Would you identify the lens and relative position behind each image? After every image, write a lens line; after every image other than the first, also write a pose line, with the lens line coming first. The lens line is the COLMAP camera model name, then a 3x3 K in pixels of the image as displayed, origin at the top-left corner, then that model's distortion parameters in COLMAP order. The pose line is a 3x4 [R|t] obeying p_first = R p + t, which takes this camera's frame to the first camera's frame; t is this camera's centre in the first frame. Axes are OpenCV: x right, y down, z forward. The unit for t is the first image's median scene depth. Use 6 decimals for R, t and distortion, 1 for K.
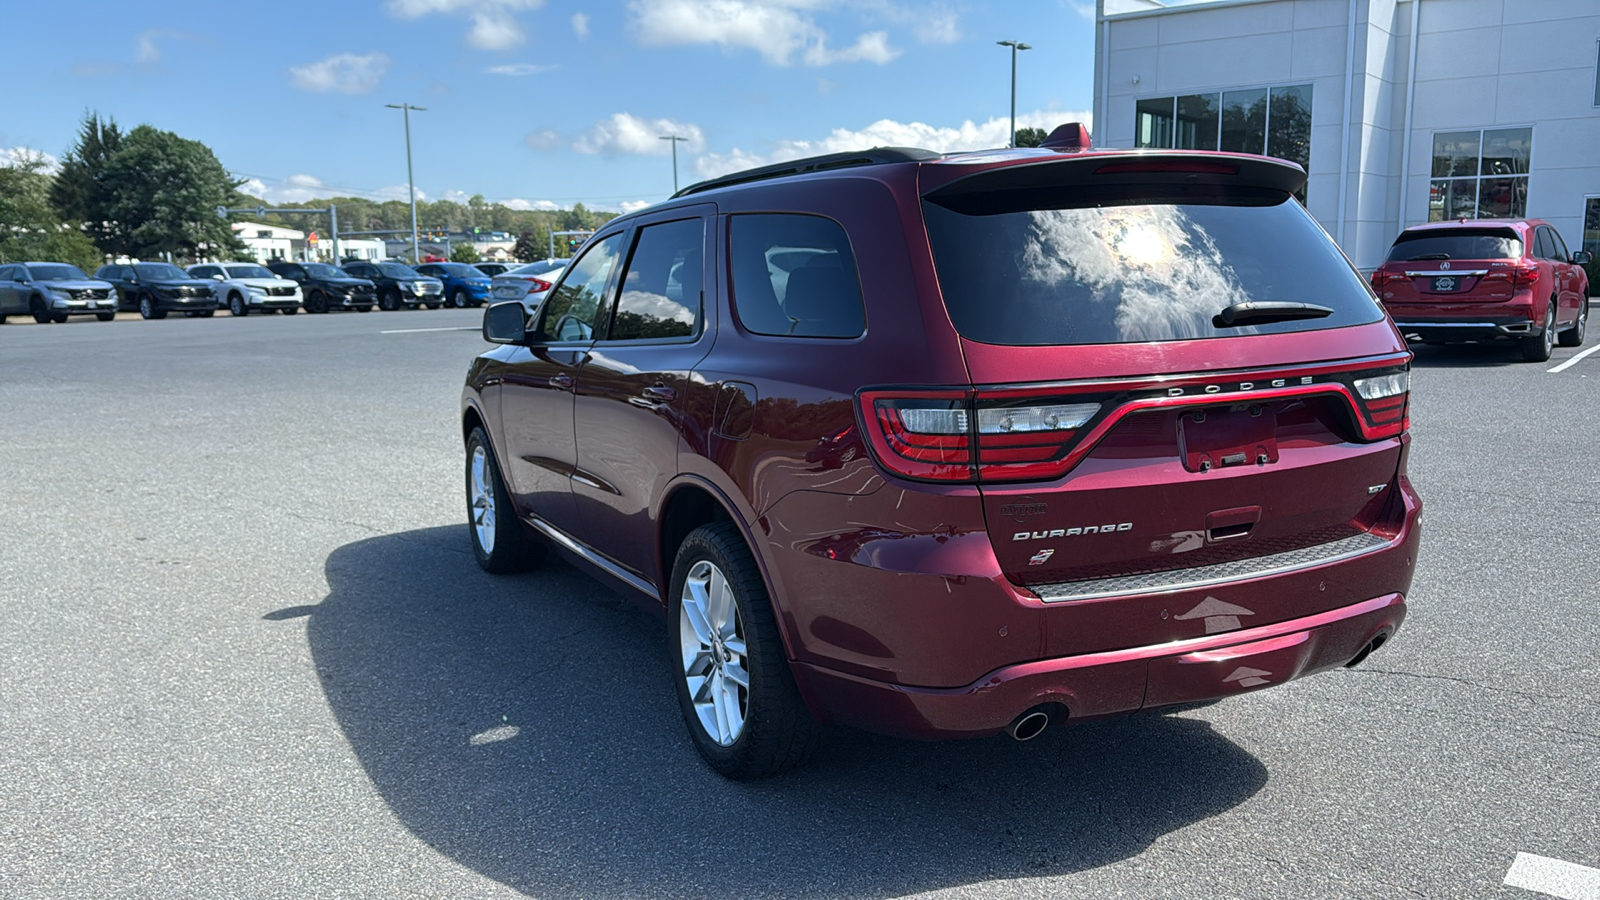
lens RADIAL K [[1259.4, 0, 830.1], [0, 1259.4, 470.7], [0, 0, 1]] dist [0.115628, -0.151192]
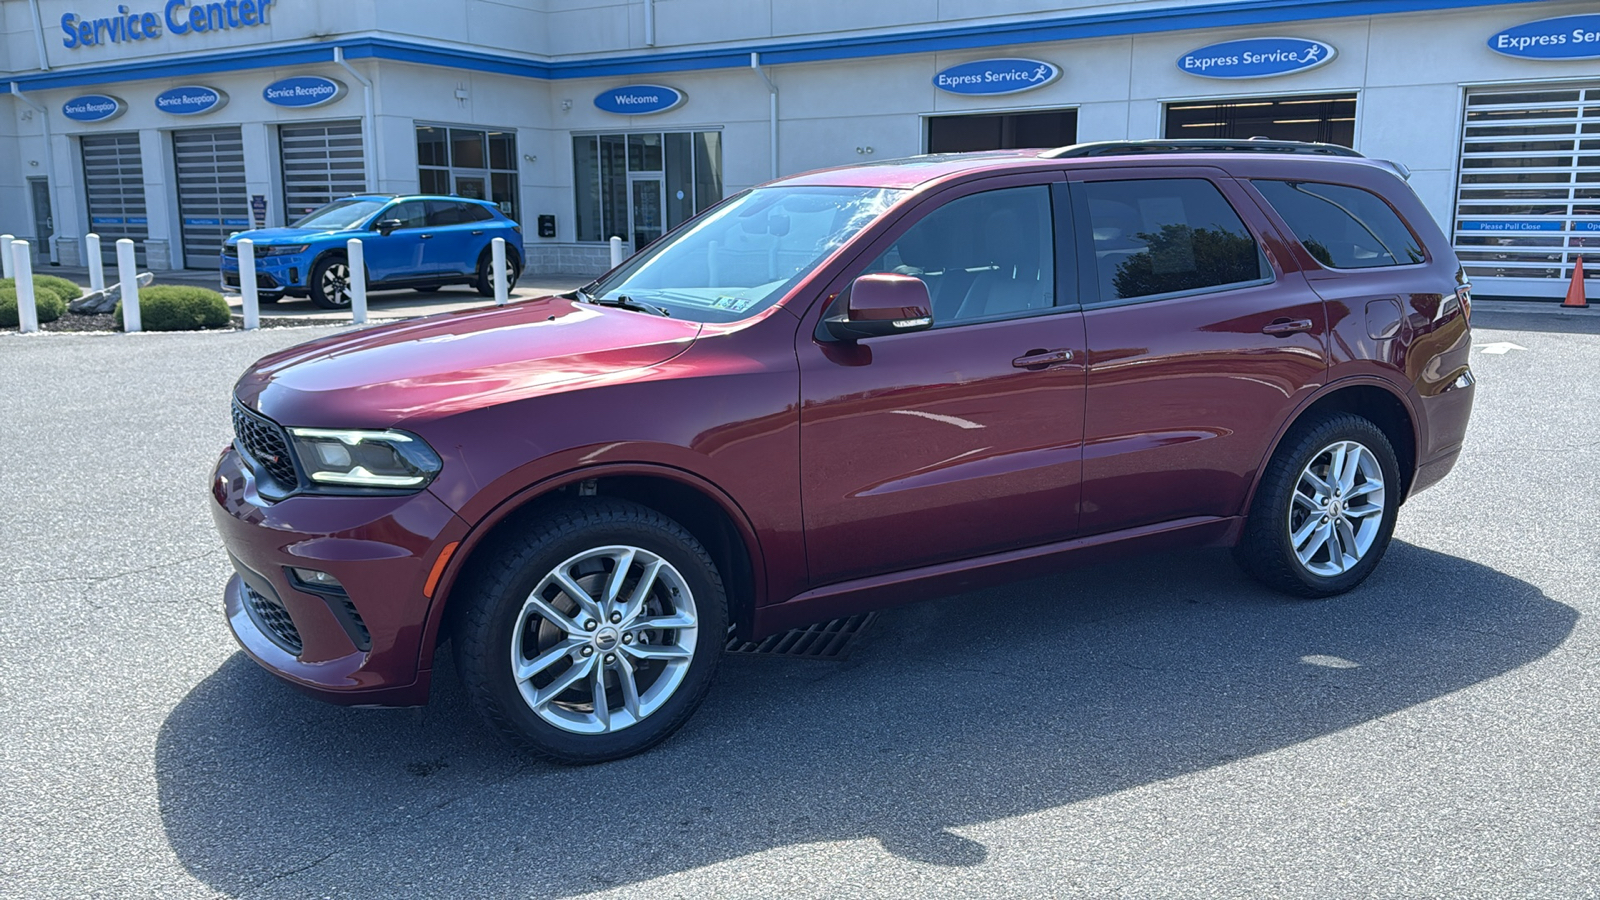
lens RADIAL K [[1292.2, 0, 818.0], [0, 1292.2, 443.6], [0, 0, 1]] dist [0.093703, -0.147246]
pose [[-0.039333, -0.157823, 0.986684, -0.928014], [0.164692, 0.972919, 0.162186, -0.155762], [-0.985560, 0.168879, -0.012276, 1.004742]]
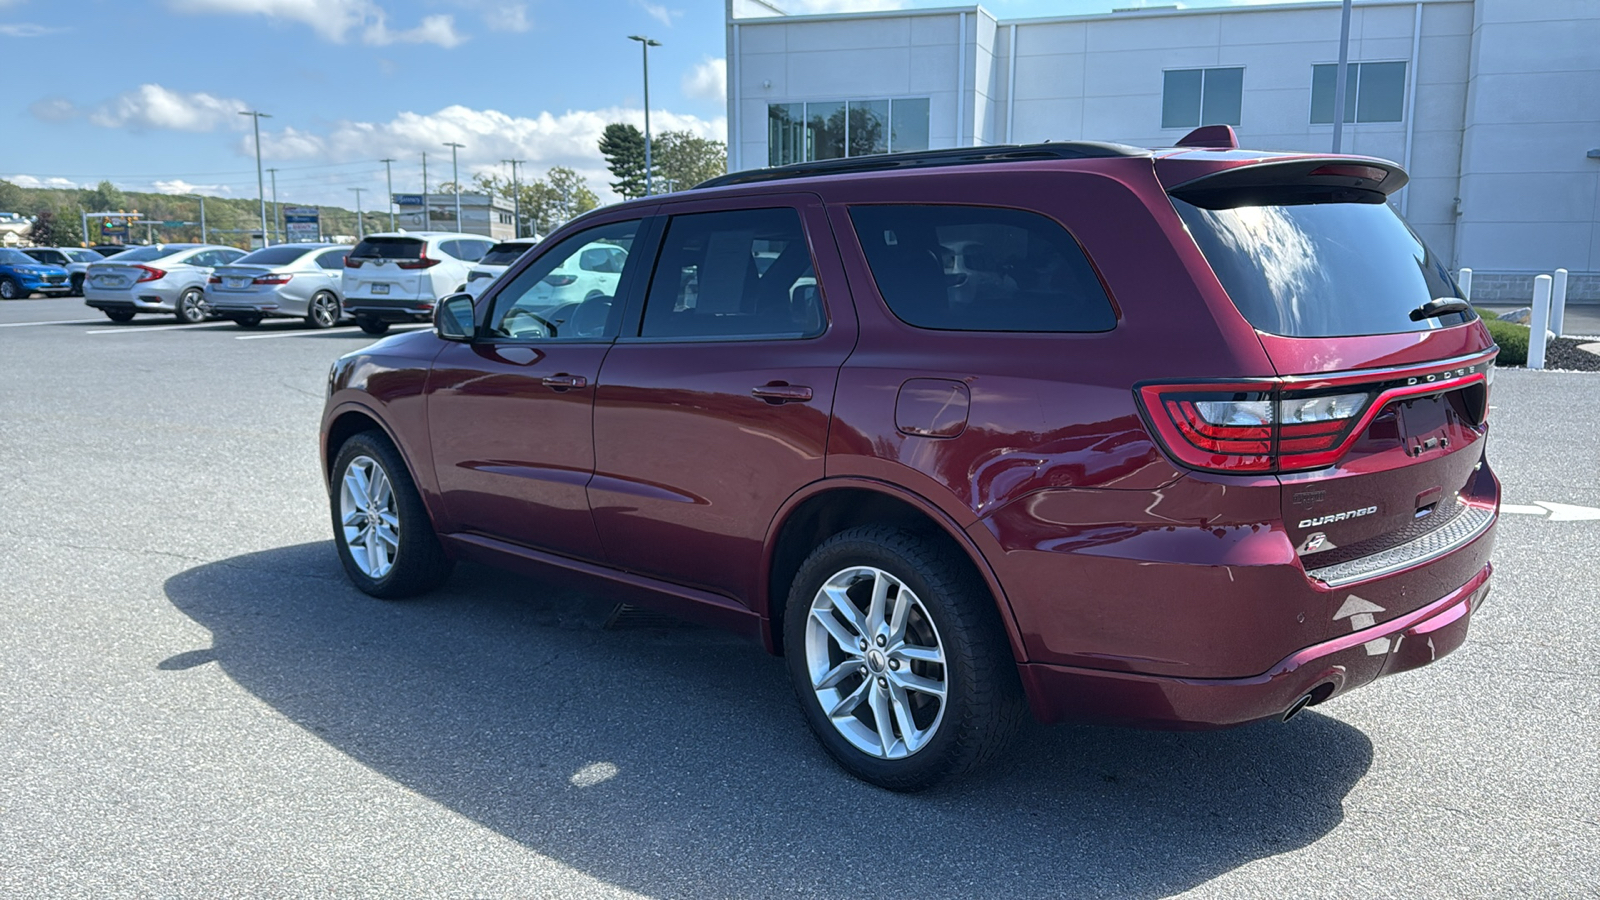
lens RADIAL K [[1267.5, 0, 817.4], [0, 1267.5, 442.1], [0, 0, 1]] dist [0.116003, -0.182633]
pose [[0.953939, -0.029332, 0.298564, -0.269078], [0.034885, 0.999303, -0.013283, -0.006997], [-0.297967, 0.023086, 0.954297, 0.058982]]
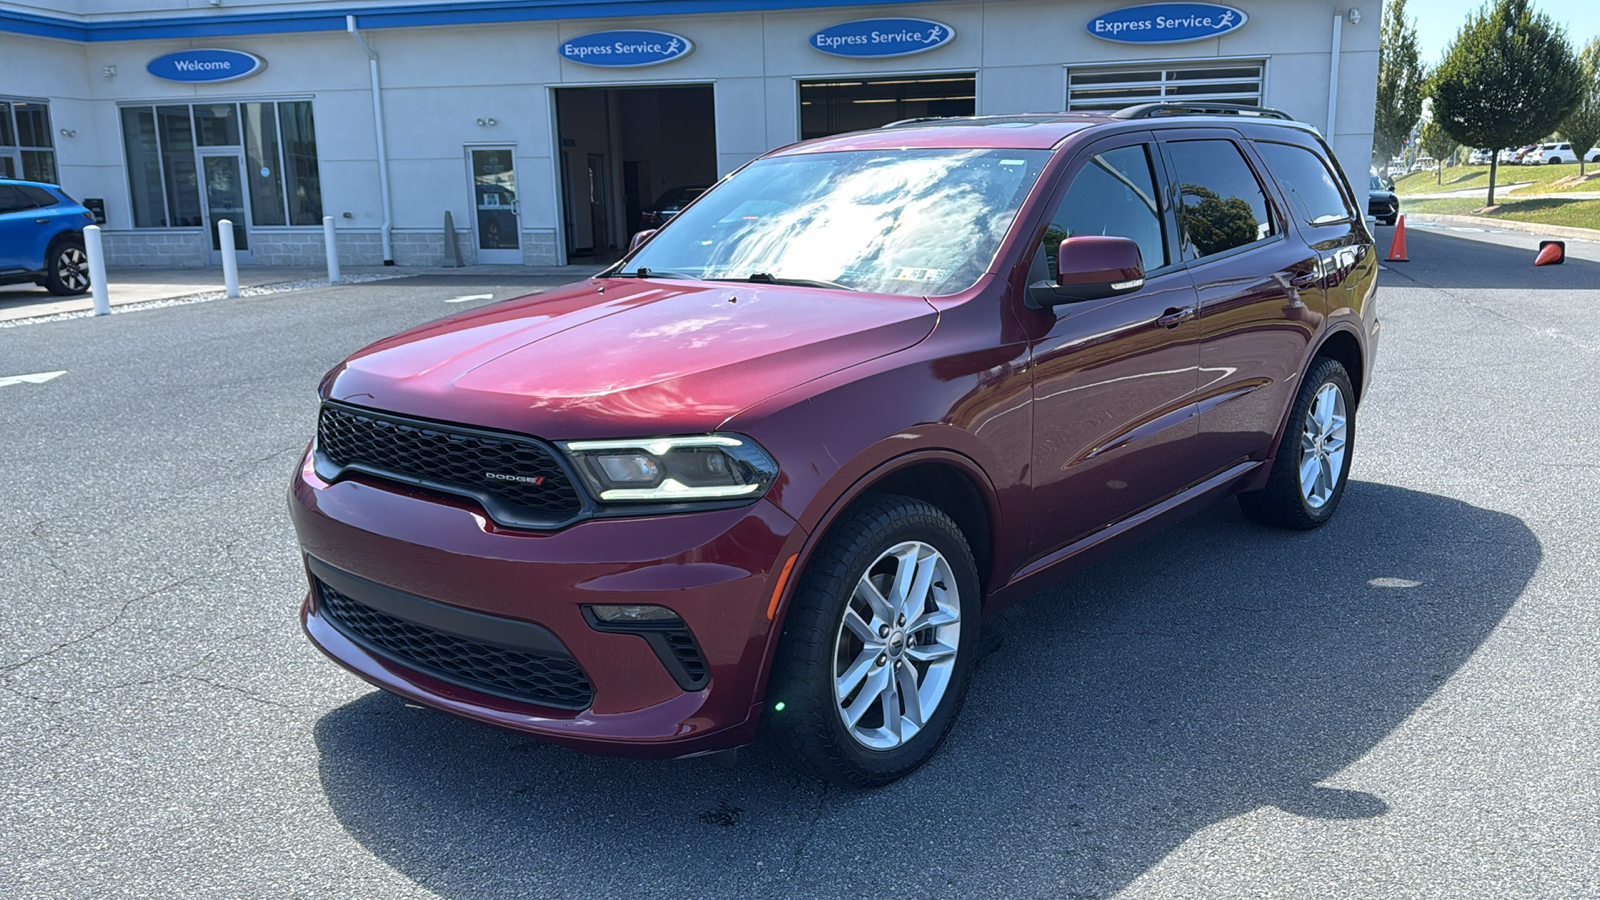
lens RADIAL K [[1292.5, 0, 813.6], [0, 1292.5, 456.8], [0, 0, 1]] dist [0.118026, -0.204436]
pose [[-0.380011, -0.163840, 0.910356, -0.811556], [0.174856, 0.953719, 0.244635, -0.206255], [-0.908304, 0.252146, -0.333775, 1.326080]]
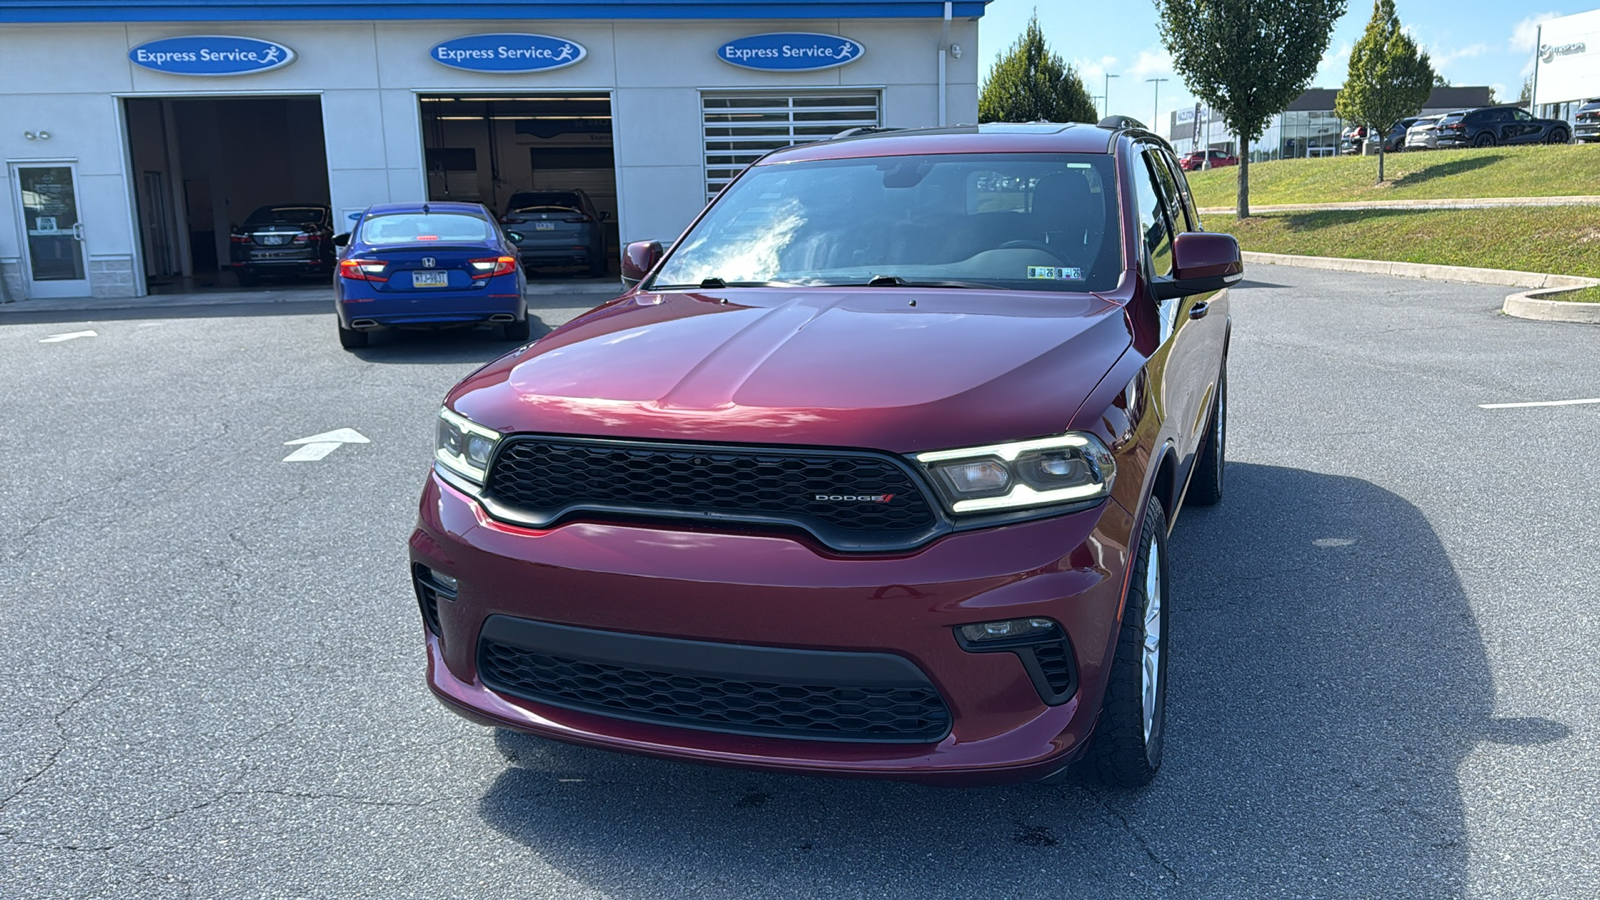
lens RADIAL K [[1285.9, 0, 817.9], [0, 1285.9, 449.5], [0, 0, 1]] dist [0.134713, -0.241535]
pose [[-0.676331, -0.105808, 0.728958, -0.624201], [0.154613, 0.947191, 0.280935, -0.244234], [-0.720188, 0.302712, -0.624256, 1.567191]]
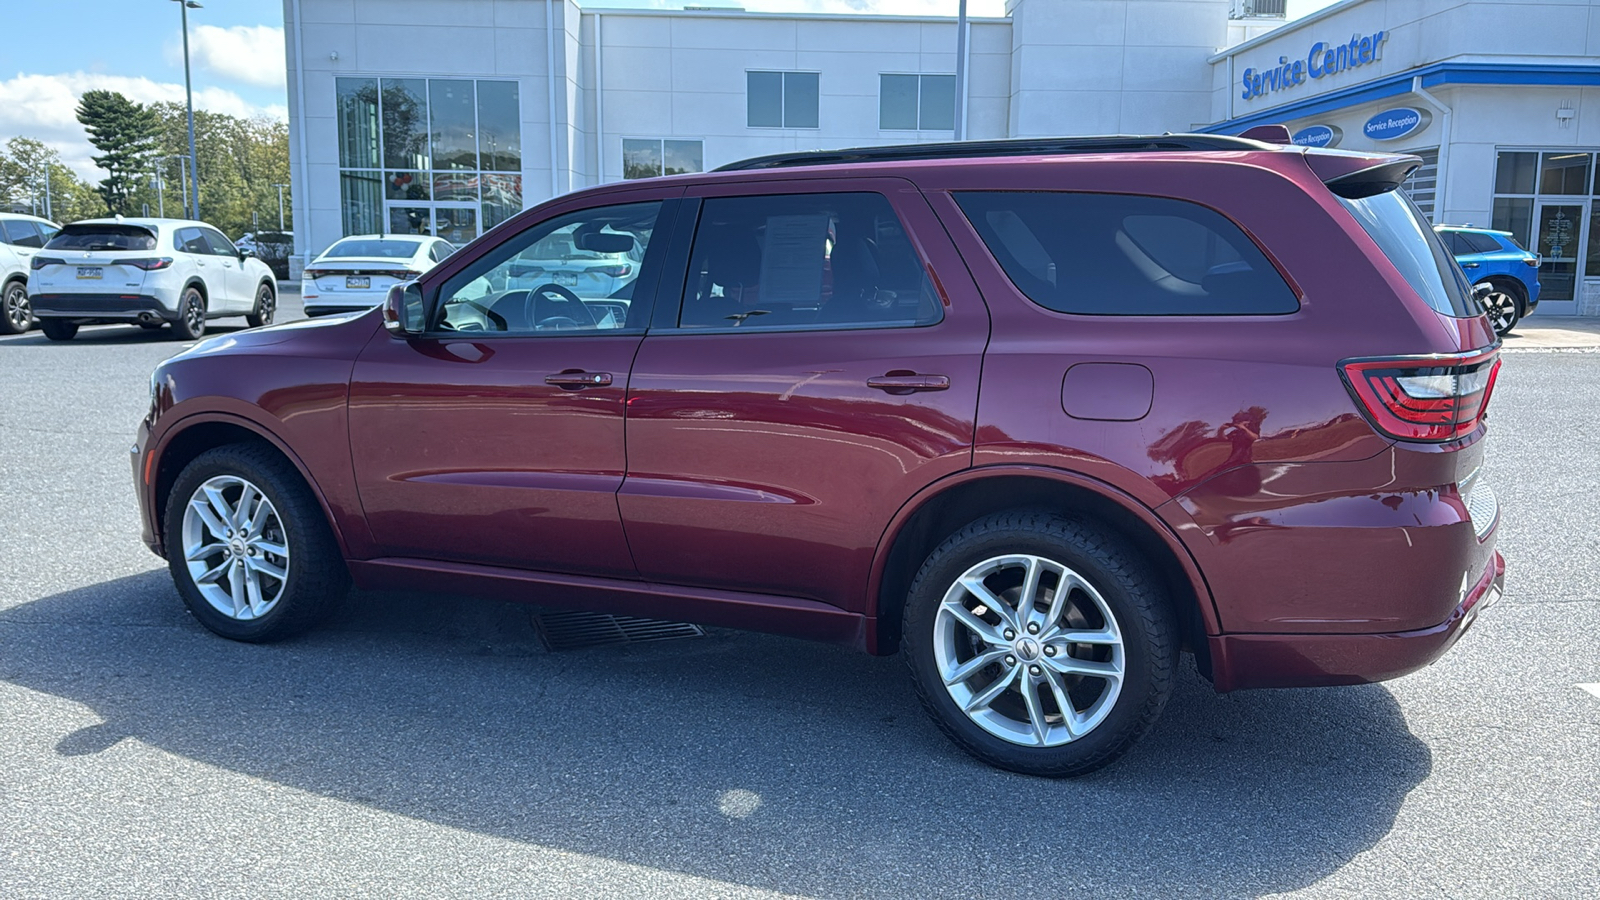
lens RADIAL K [[1274.0, 0, 824.2], [0, 1274.0, 411.6], [0, 0, 1]] dist [0.109748, -0.182320]
pose [[0.789857, -0.057320, 0.610607, -0.511682], [0.079460, 0.996795, -0.009214, -0.024511], [-0.608122, 0.055797, 0.791880, 0.207669]]
